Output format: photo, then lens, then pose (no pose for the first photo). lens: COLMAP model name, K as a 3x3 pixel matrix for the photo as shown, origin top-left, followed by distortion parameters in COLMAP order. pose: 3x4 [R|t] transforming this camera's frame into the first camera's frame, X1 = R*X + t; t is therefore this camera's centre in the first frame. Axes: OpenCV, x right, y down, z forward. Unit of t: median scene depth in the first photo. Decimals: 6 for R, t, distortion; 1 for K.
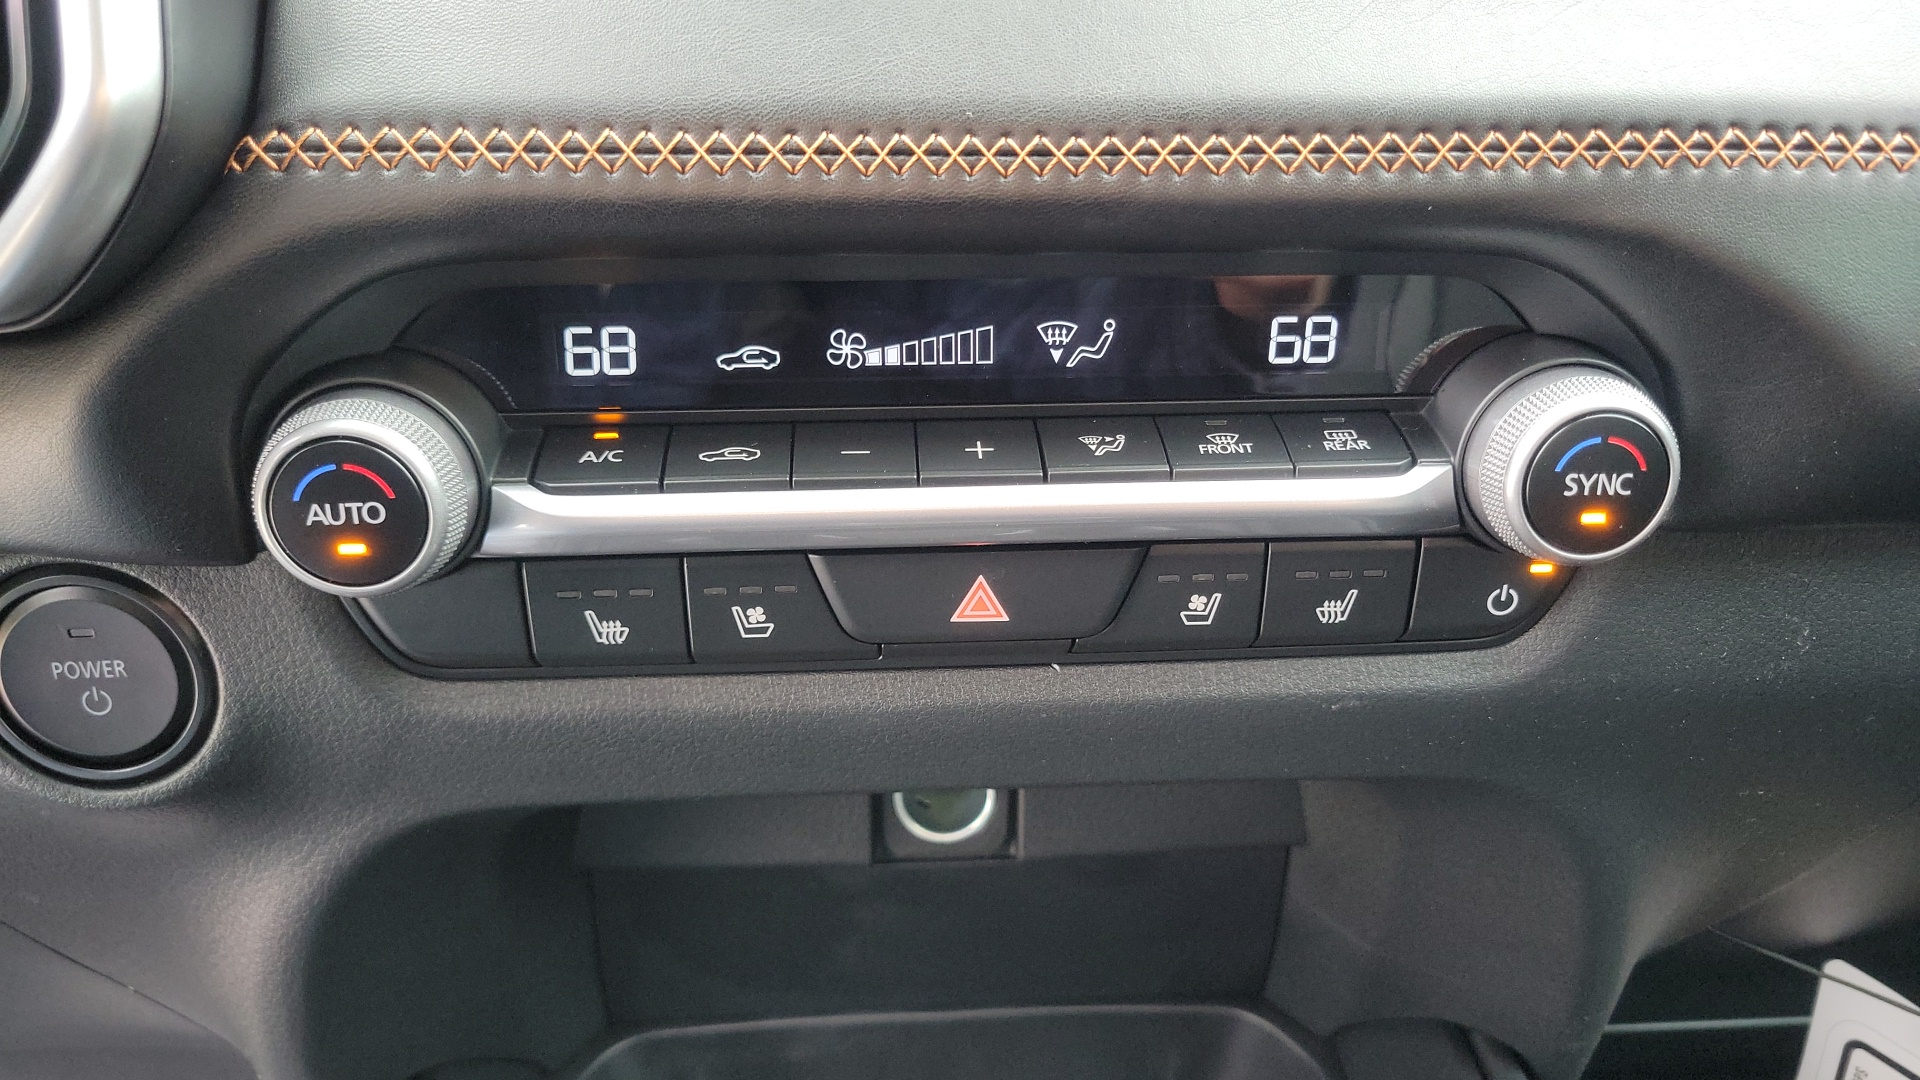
lens RADIAL K [[1457.5, 0, 964.3], [0, 1457.5, 542.0], [0, 0, 1]] dist [0.017290, -0.011467]
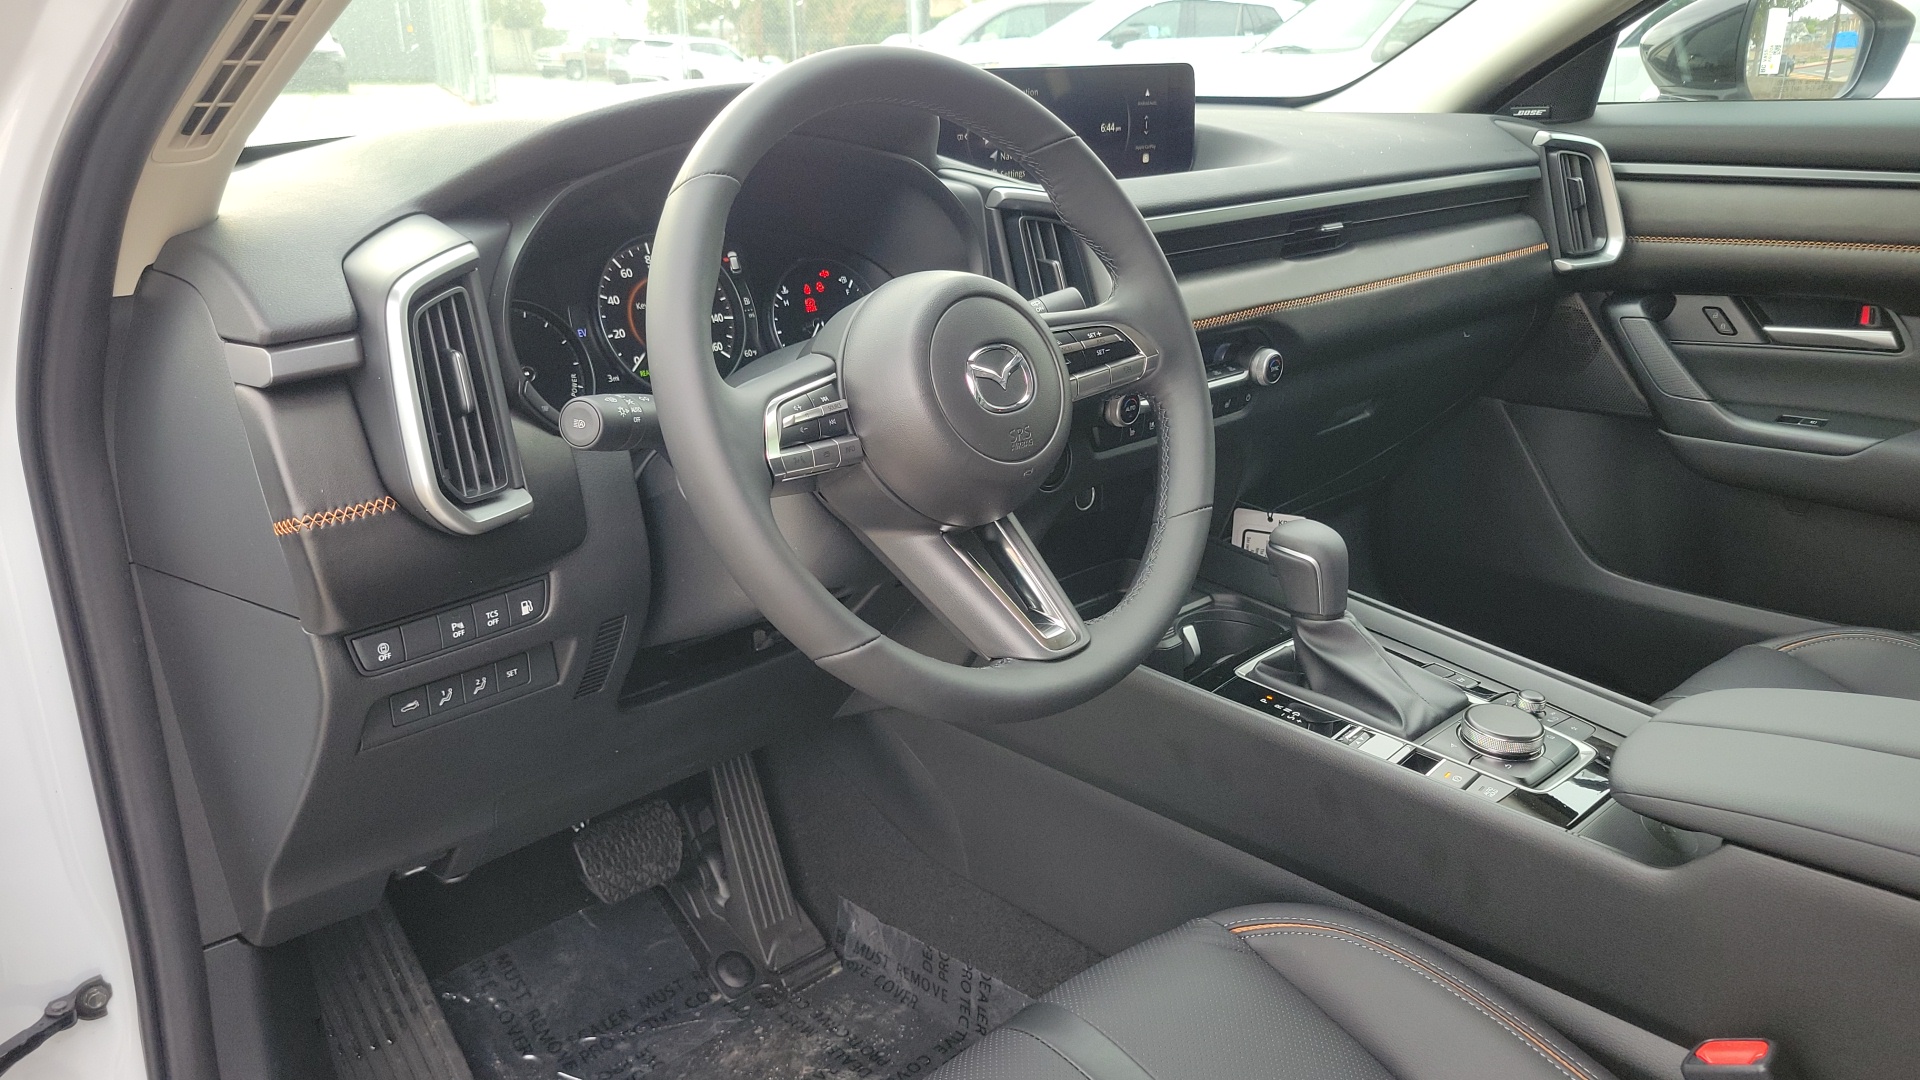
lens RADIAL K [[1457.5, 0, 964.3], [0, 1457.5, 542.0], [0, 0, 1]] dist [0.017290, -0.011467]
pose [[0.758803, -0.216214, 0.614385, -3.586554], [0.215494, 0.973508, 0.076449, -0.068155], [-0.614638, 0.074387, 0.785294, -2.291050]]
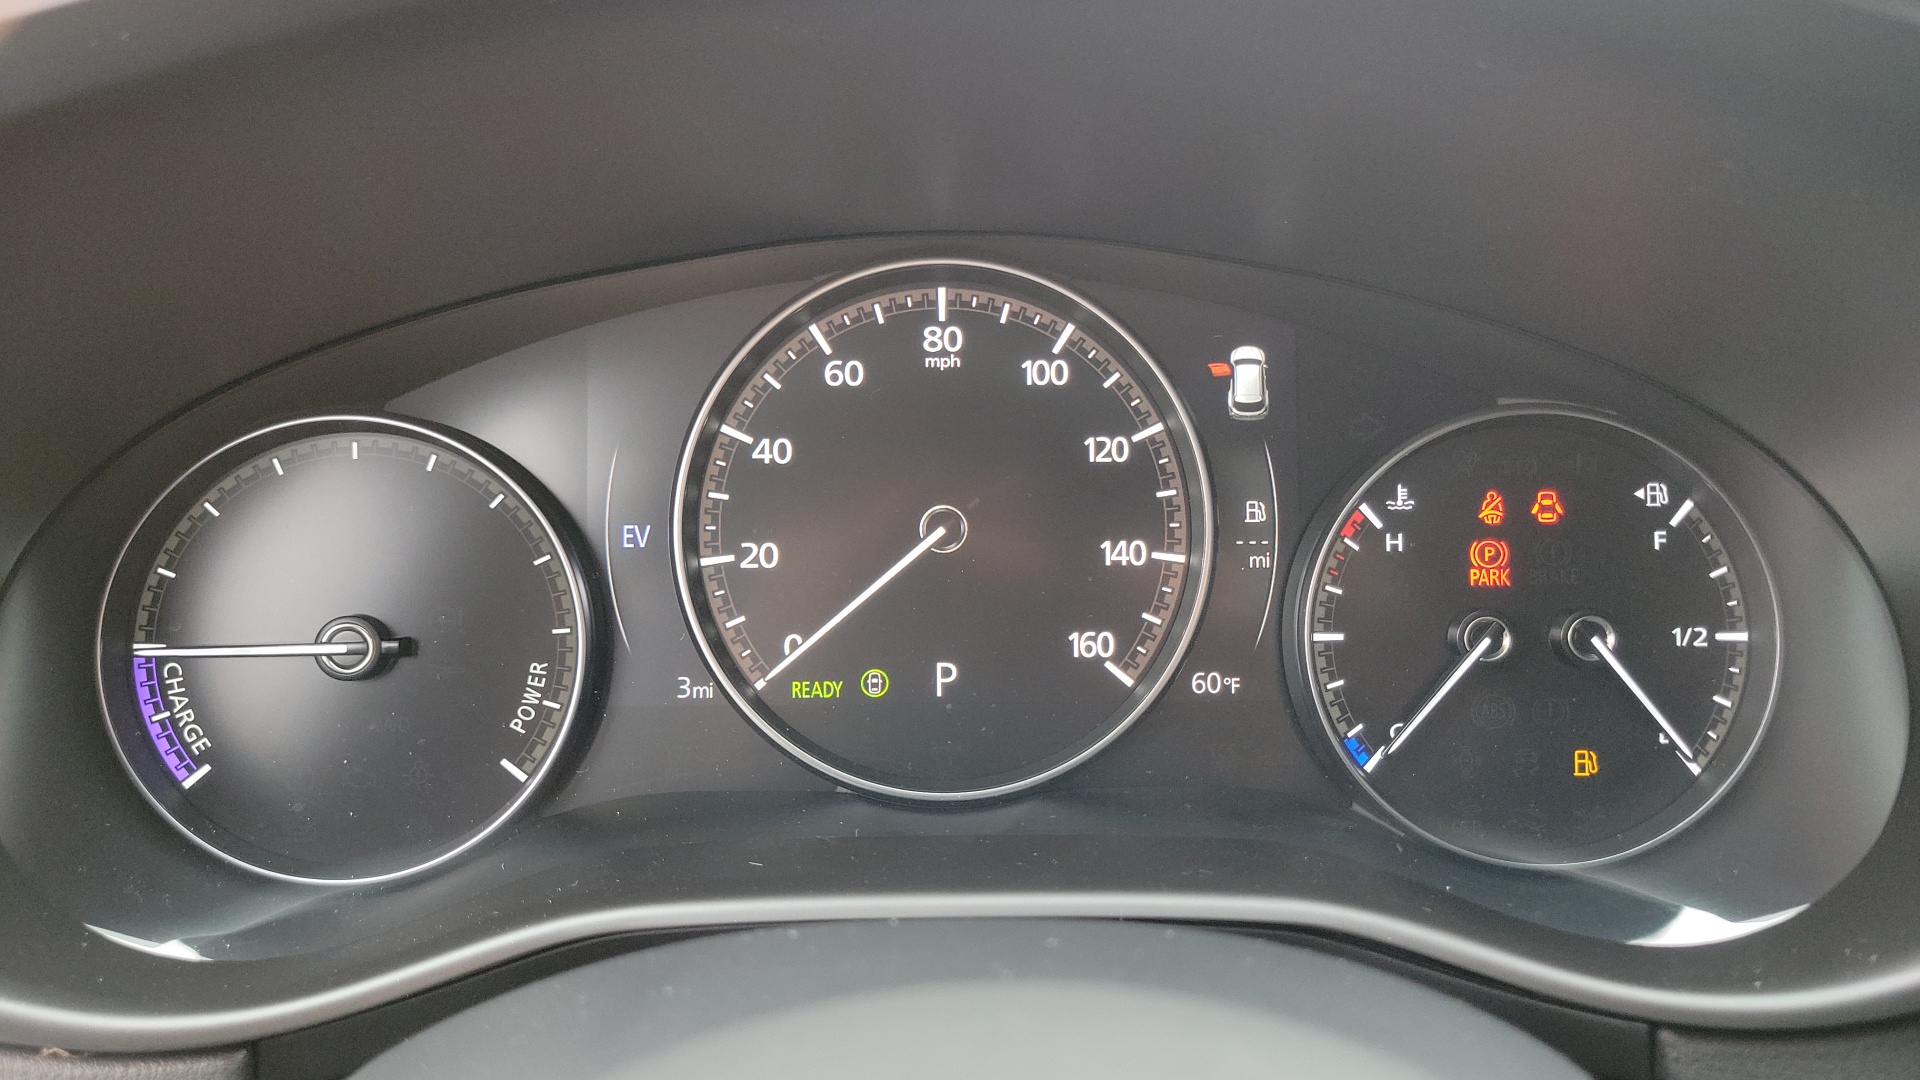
lens RADIAL K [[1457.5, 0, 964.3], [0, 1457.5, 542.0], [0, 0, 1]] dist [0.017290, -0.011467]
pose [[0.998628, 0.018256, -0.049073, -1.487925], [-0.017294, 0.999651, 0.019955, -0.560478], [0.049420, -0.019079, 0.998596, 0.092655]]
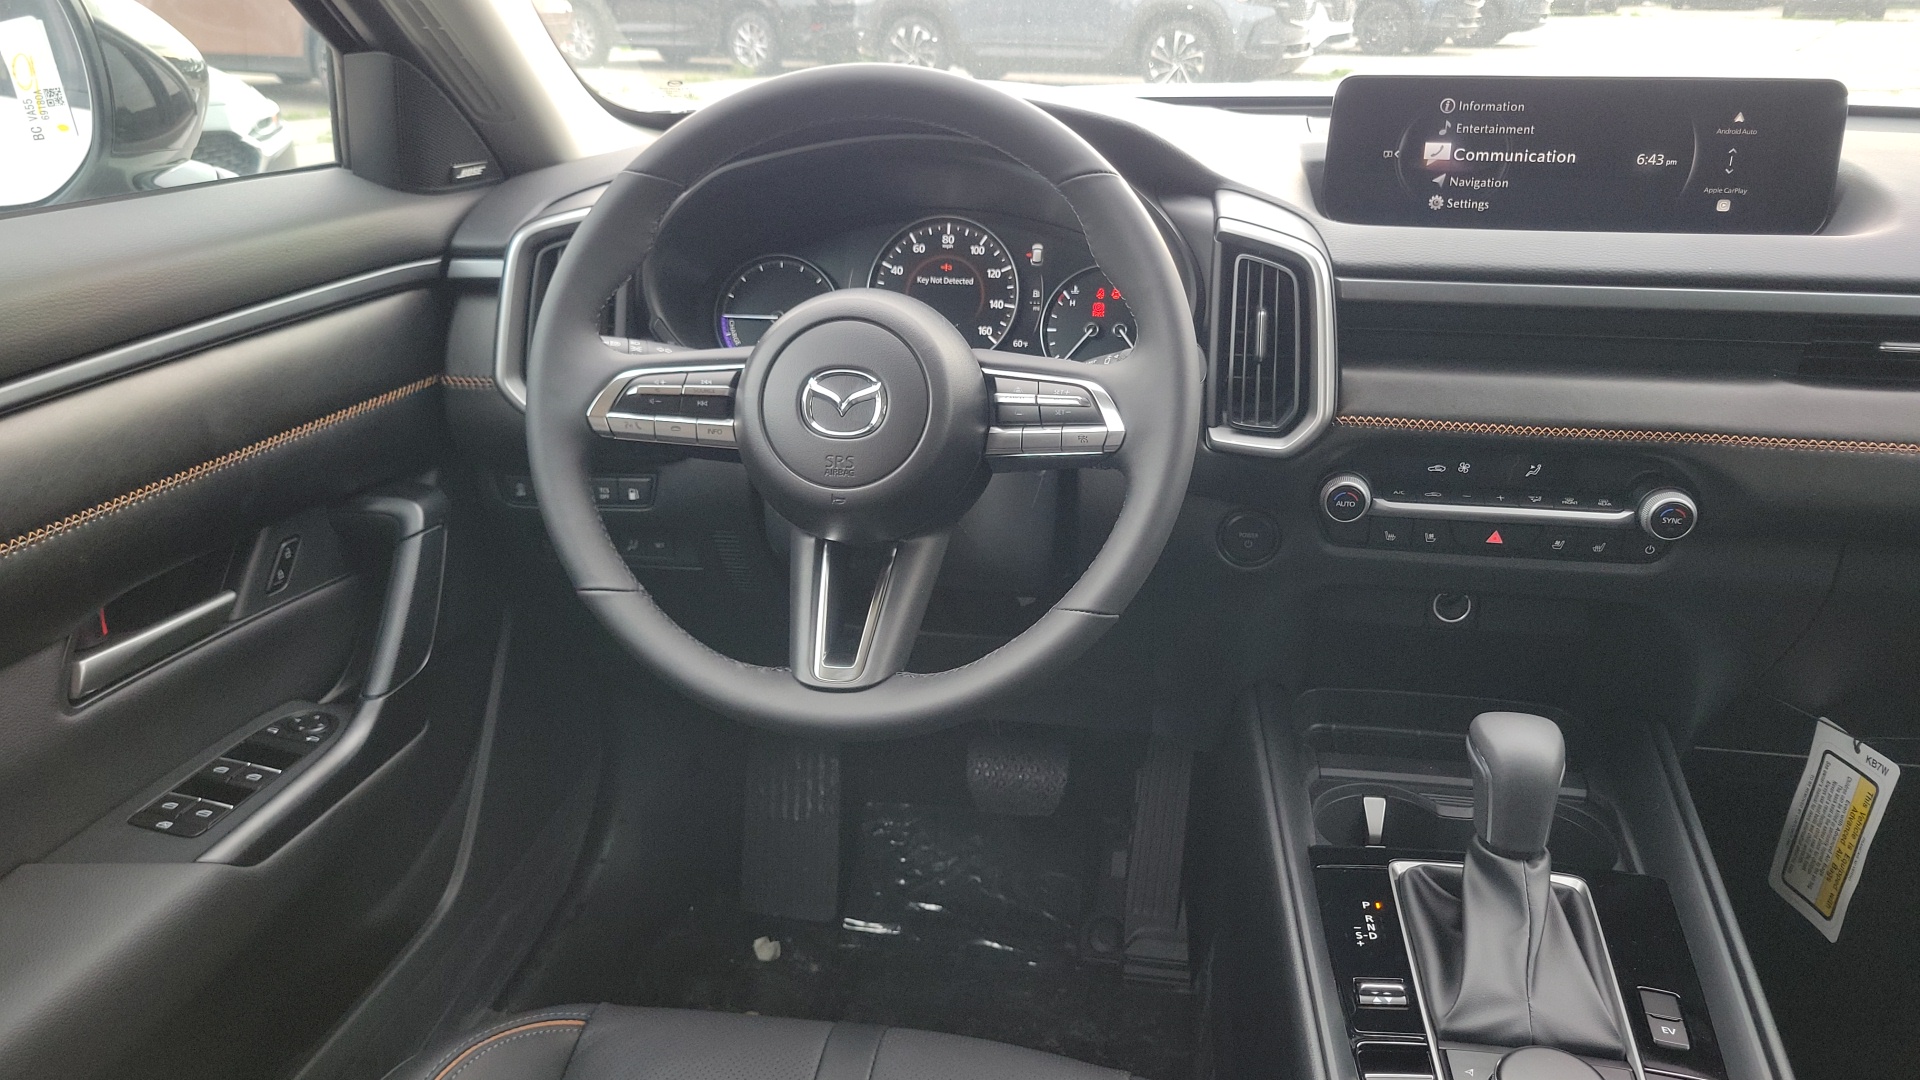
lens RADIAL K [[1448.9, 0, 966.3], [0, 1448.9, 527.5], [0, 0, 1]] dist [0.038687, -0.008953]
pose [[0.974149, 0.083853, -0.209770, -0.526138], [-0.075381, 0.995995, 0.048073, -0.061287], [0.212961, -0.031018, 0.976568, -2.912533]]
